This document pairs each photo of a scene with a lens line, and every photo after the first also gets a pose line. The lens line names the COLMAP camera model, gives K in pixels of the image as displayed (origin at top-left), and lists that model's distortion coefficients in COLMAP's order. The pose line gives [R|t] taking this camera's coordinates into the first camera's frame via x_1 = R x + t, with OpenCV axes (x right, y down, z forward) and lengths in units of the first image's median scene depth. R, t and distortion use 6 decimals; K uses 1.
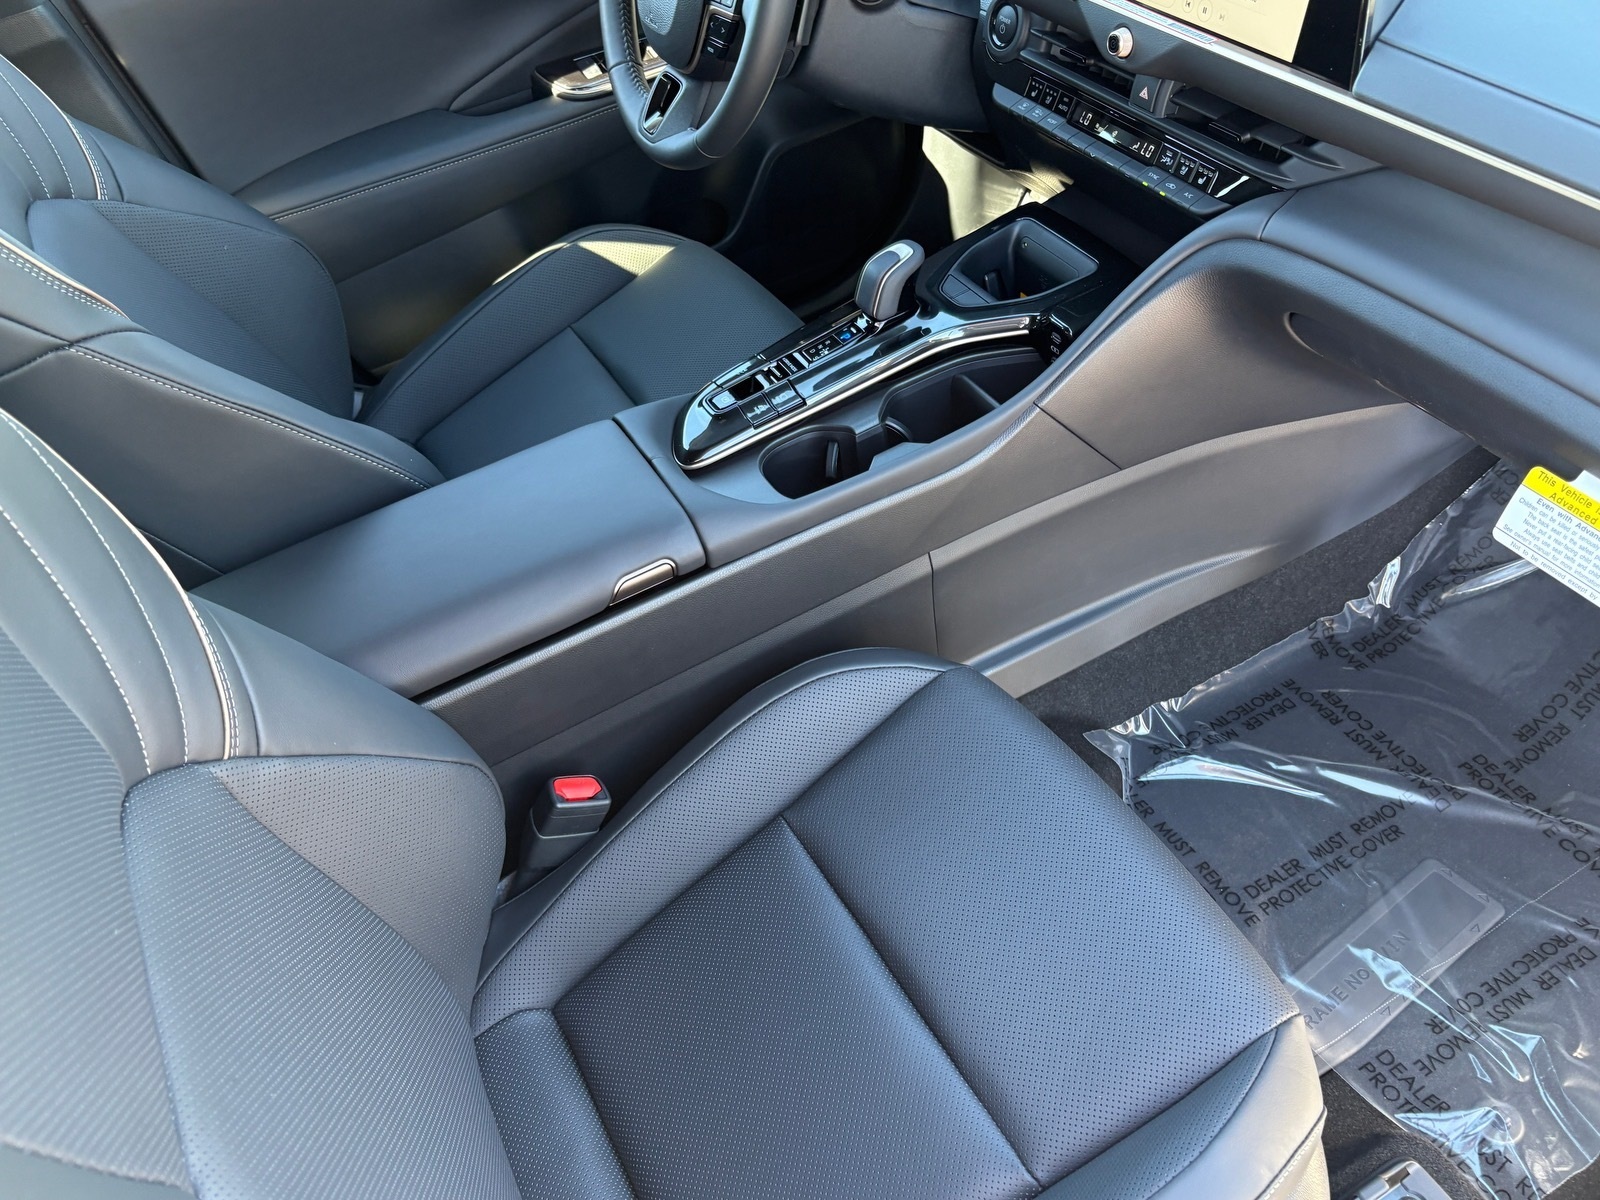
lens RADIAL K [[1278.3, 0, 800.0], [0, 1278.3, 600.0], [0, 0, 1]] dist [0.026047, -0.037389]
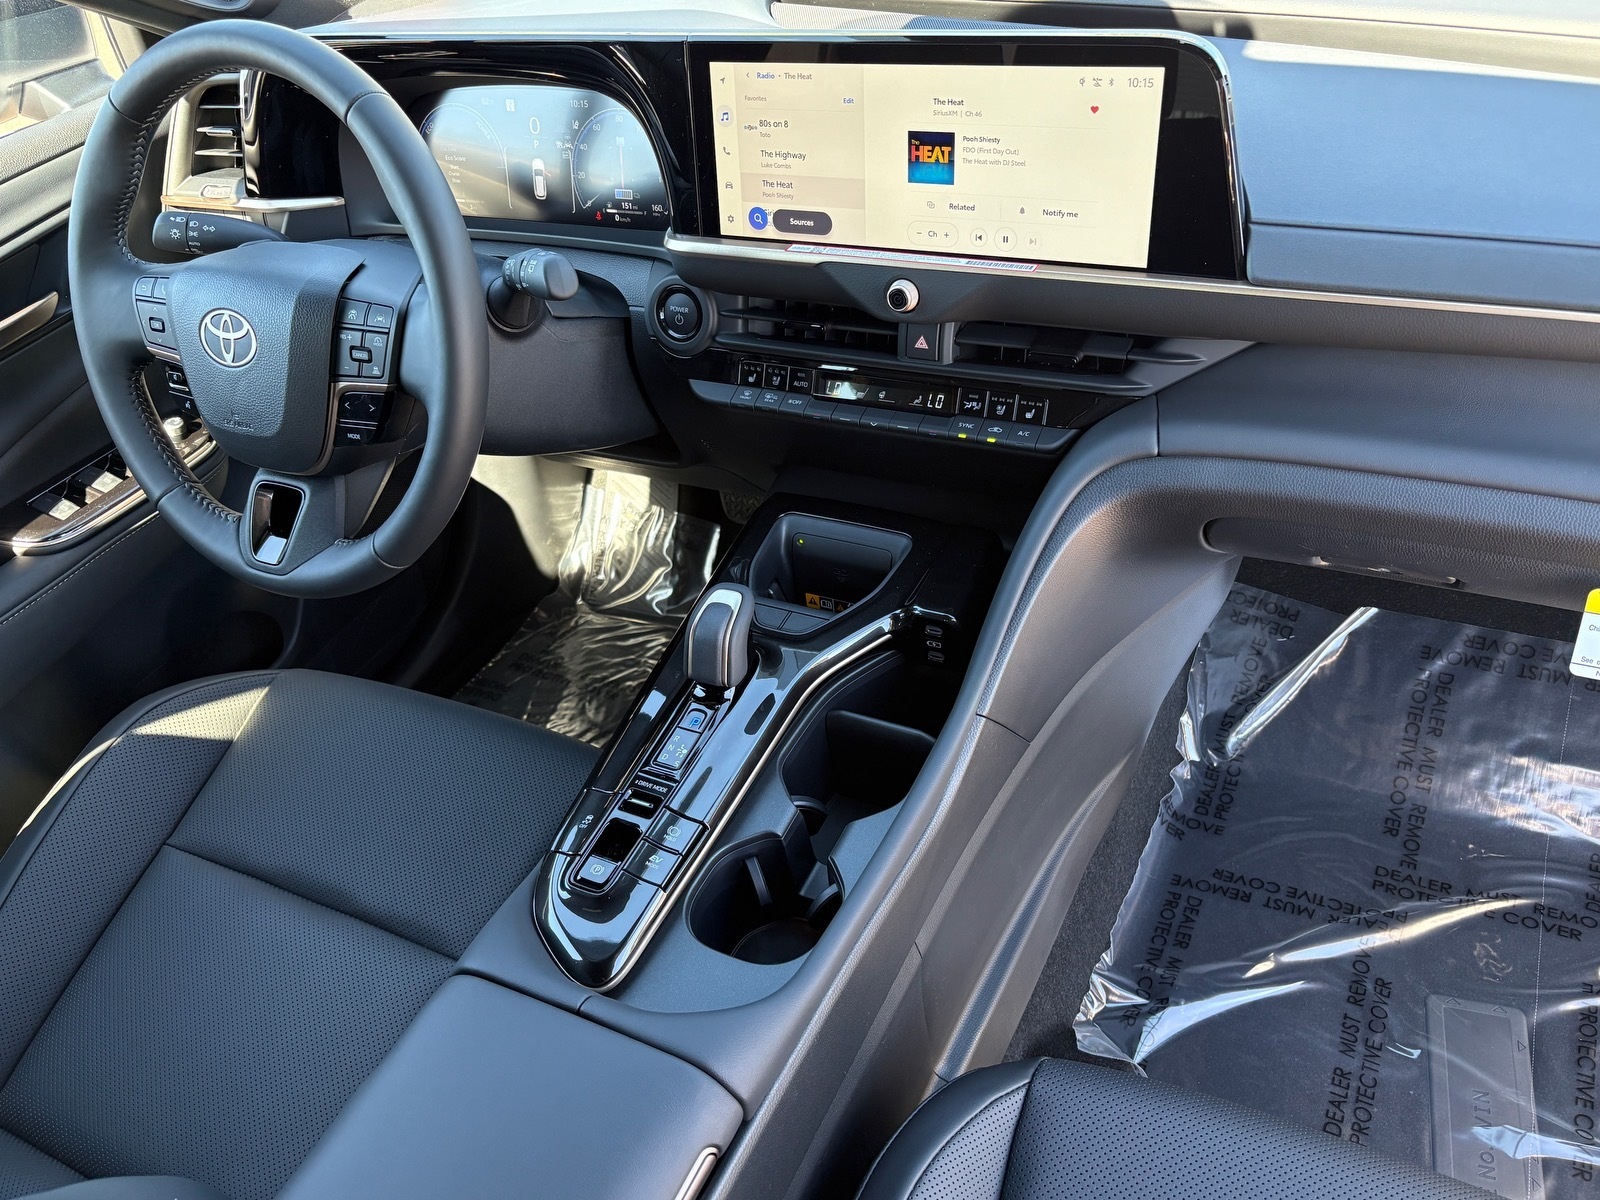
lens RADIAL K [[1278.3, 0, 800.0], [0, 1278.3, 600.0], [0, 0, 1]] dist [0.026047, -0.037389]
pose [[0.827042, -0.334525, 0.451769, -0.229435], [0.413094, 0.906729, -0.084827, -0.180874], [-0.381255, 0.256778, 0.888093, 0.279573]]
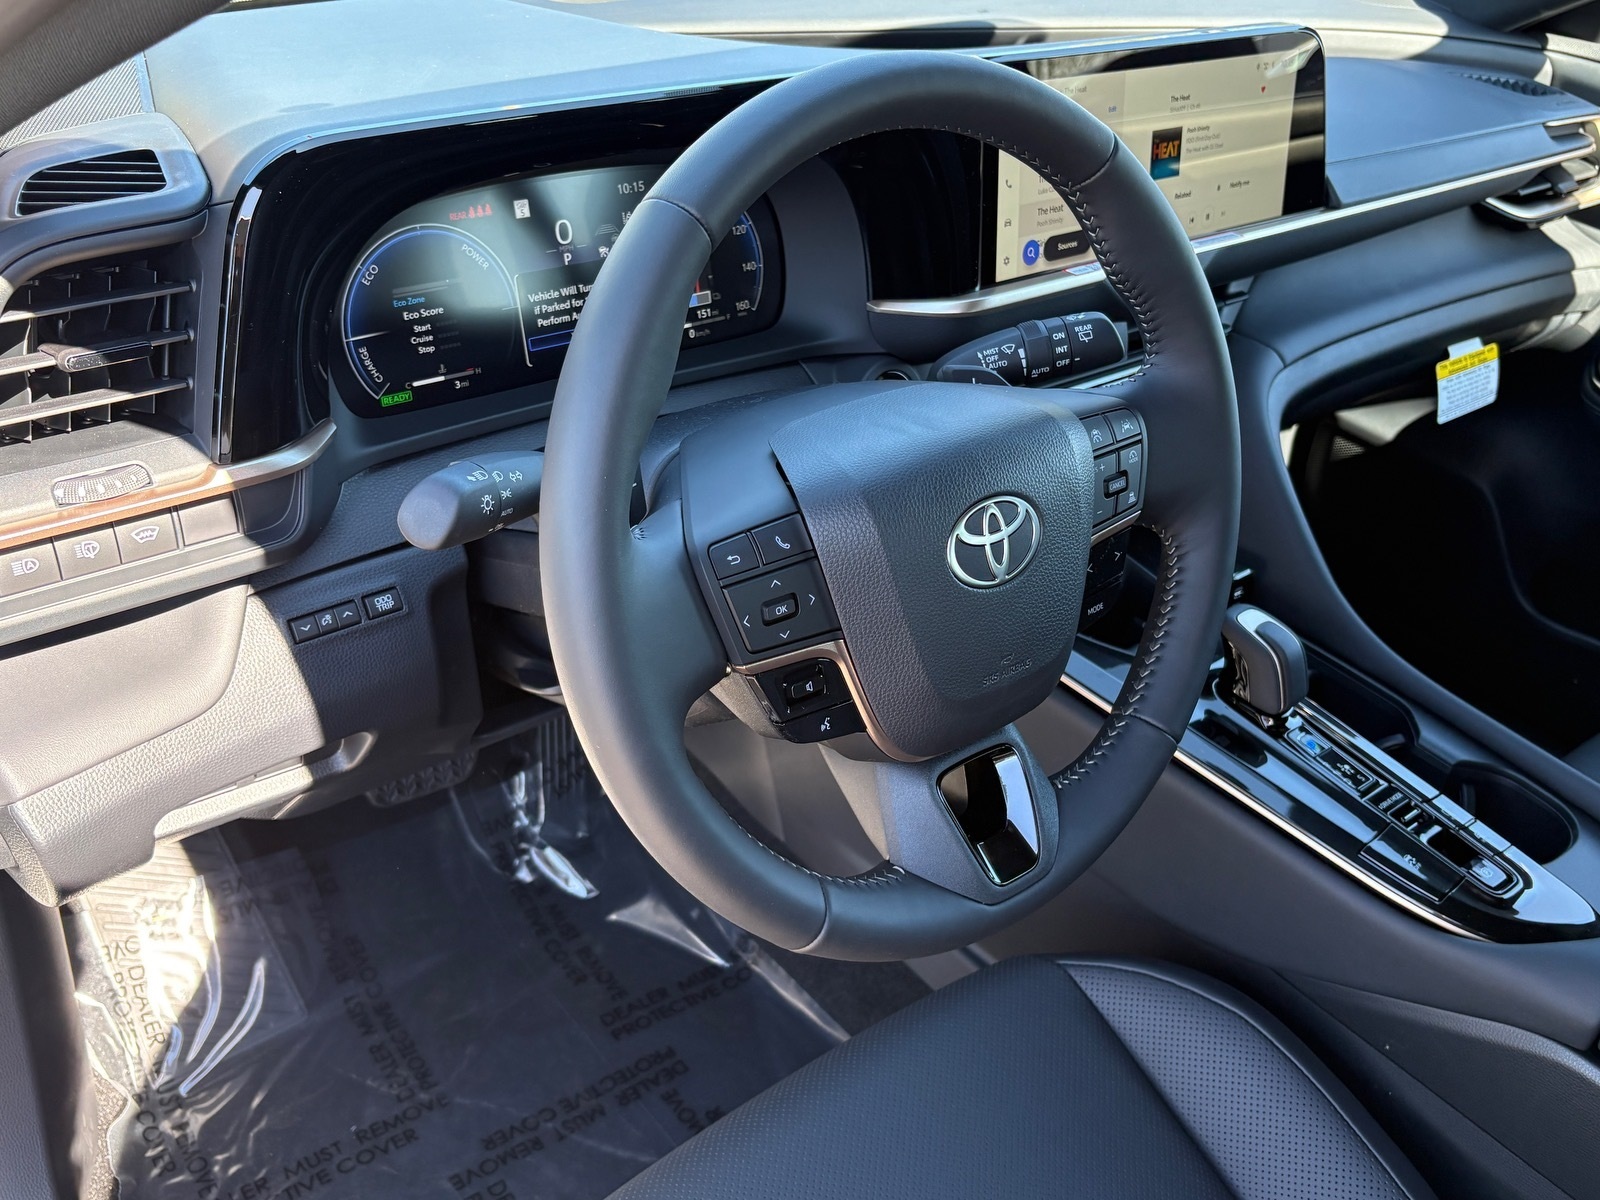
lens RADIAL K [[1485.4, 0, 800.0], [0, 1485.4, 600.0], [0, 0, 1]] dist [0.003264, 0.004473]
pose [[-0.214467, -0.425524, 0.879166, -0.582944], [0.636821, 0.621569, 0.456193, -0.802991], [-0.740583, 0.657710, 0.137676, 1.034228]]
